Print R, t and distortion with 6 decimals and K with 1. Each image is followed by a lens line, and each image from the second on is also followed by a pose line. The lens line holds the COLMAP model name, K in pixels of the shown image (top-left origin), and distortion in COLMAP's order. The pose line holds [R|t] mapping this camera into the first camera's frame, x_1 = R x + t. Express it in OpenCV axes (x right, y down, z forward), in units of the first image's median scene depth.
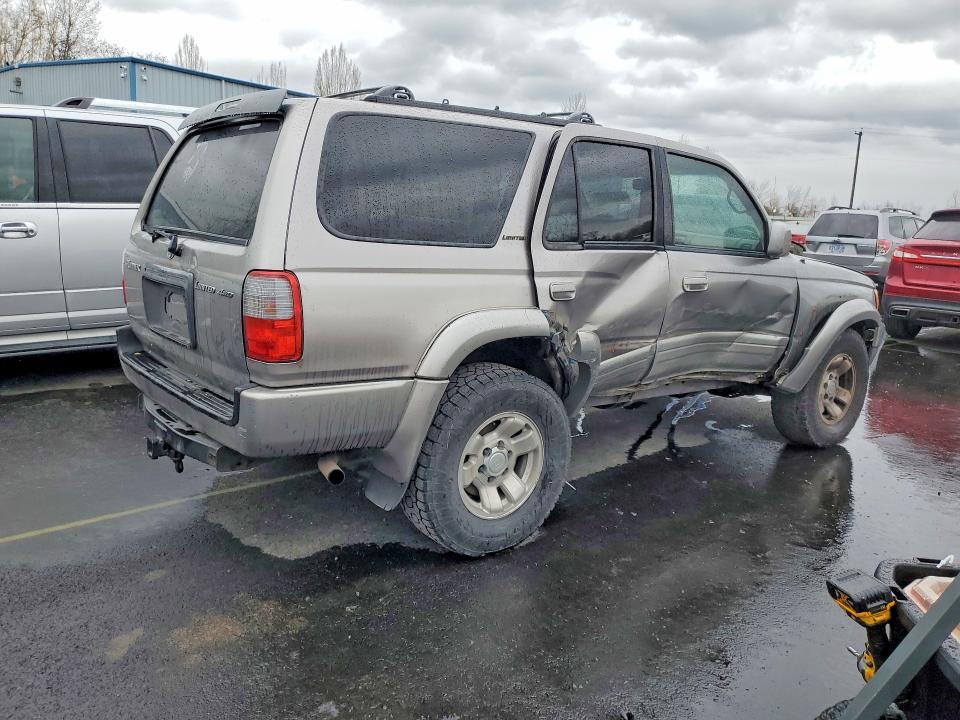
lens RADIAL K [[742.8, 0, 480.0], [0, 742.8, 360.0], [0, 0, 1]] dist [0.079589, -0.109245]
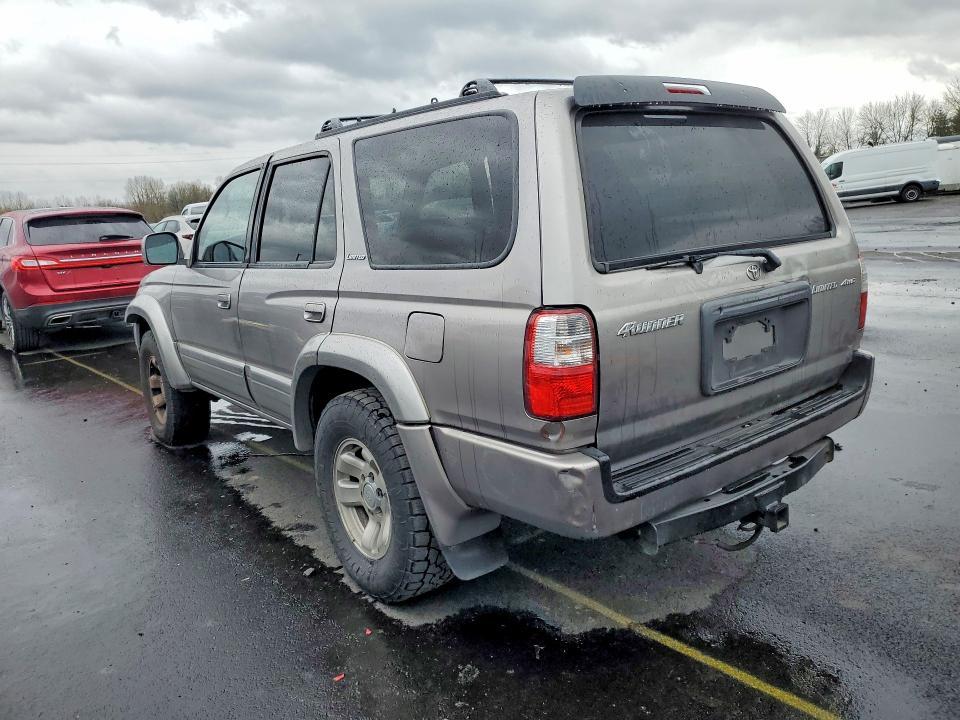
lens RADIAL K [[742.8, 0, 480.0], [0, 742.8, 360.0], [0, 0, 1]] dist [0.079589, -0.109245]
pose [[0.014265, -0.233668, 0.972212, -1.195342], [0.249898, 0.942288, 0.222809, -0.291994], [-0.968167, 0.239775, 0.071834, 1.260458]]
